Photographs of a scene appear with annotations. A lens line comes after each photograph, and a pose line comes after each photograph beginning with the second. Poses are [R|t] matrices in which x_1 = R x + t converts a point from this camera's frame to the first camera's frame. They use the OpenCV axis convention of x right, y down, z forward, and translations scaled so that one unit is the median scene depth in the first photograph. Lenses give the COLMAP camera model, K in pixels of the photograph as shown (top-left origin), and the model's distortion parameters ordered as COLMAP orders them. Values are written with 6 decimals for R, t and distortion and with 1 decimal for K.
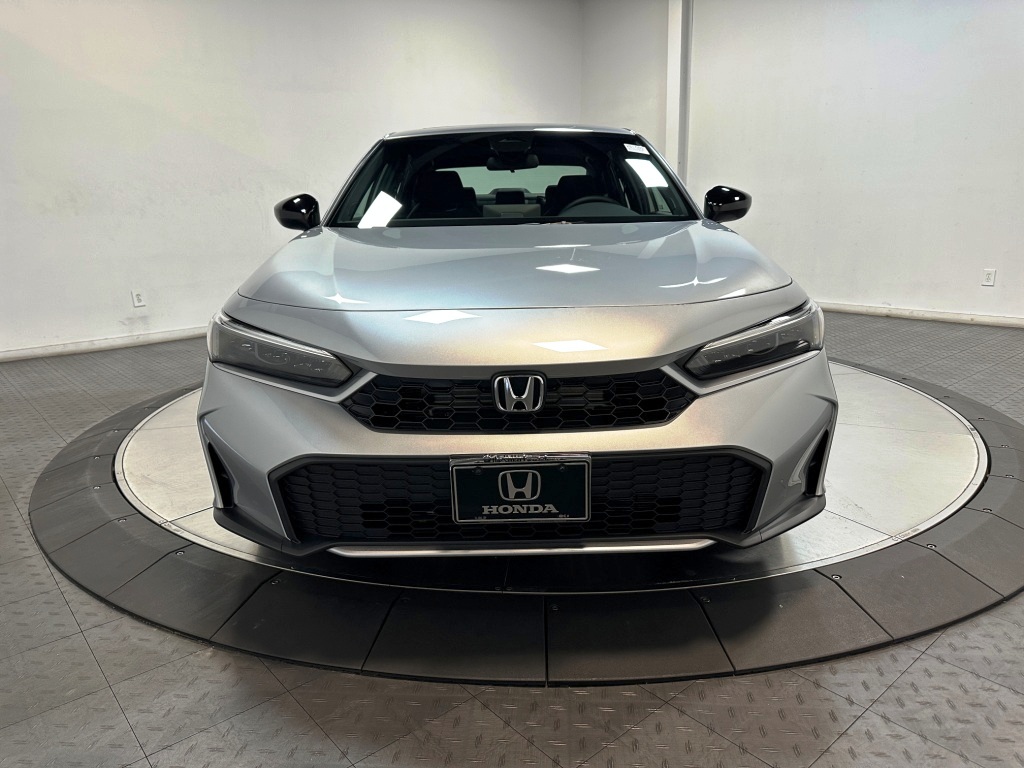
lens RADIAL K [[716.8, 0, 515.0], [0, 716.8, 387.2], [0, 0, 1]] dist [0.026141, -0.035053]
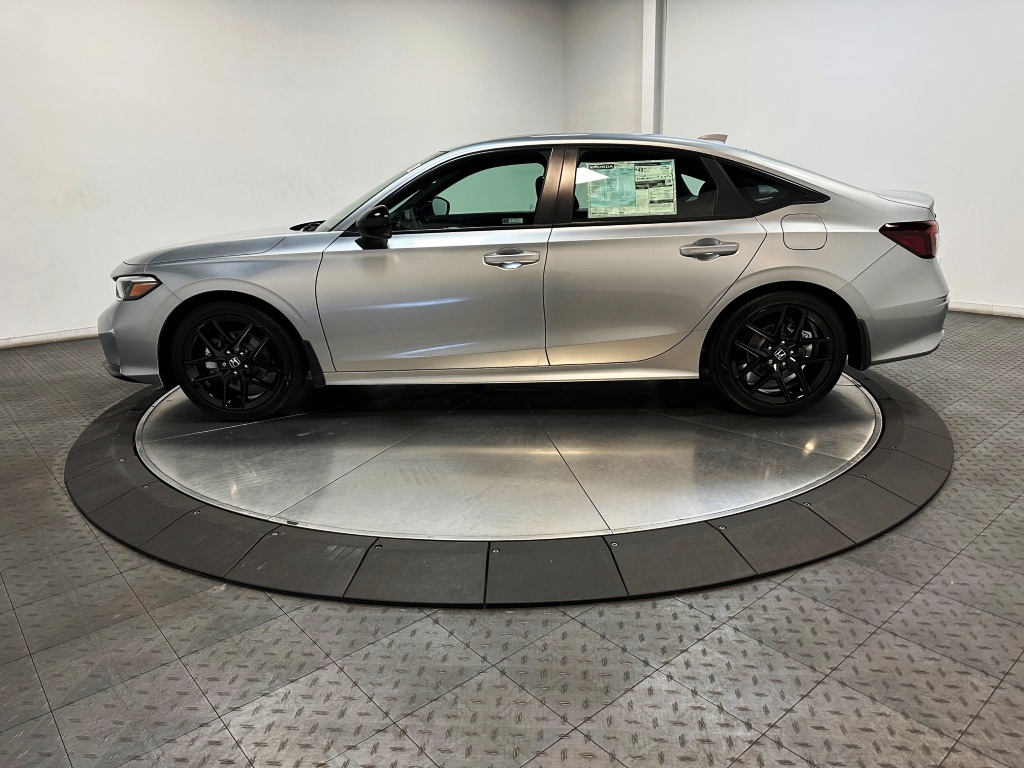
lens RADIAL K [[716.8, 0, 516.6], [0, 716.8, 386.0], [0, 0, 1]] dist [0.026141, -0.035053]
pose [[0.999983, -0.002873, 0.005052, 0.088993], [0.002701, 0.999427, 0.033729, -0.029217], [-0.005146, -0.033715, 0.999418, -0.263835]]
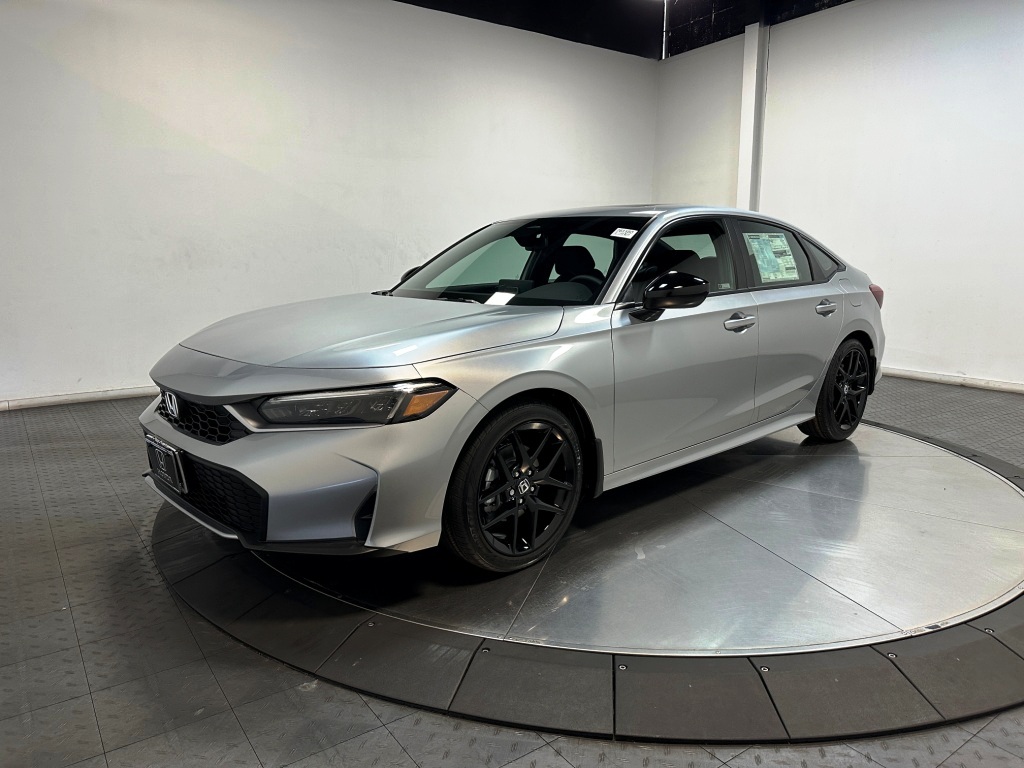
lens RADIAL K [[716.8, 0, 512.7], [0, 716.8, 381.9], [0, 0, 1]] dist [0.026141, -0.035053]
pose [[0.995246, 0.037014, -0.090082, -0.028296], [-0.042833, 0.997059, -0.063550, -0.048831], [0.087464, 0.067106, 0.993905, -0.132650]]
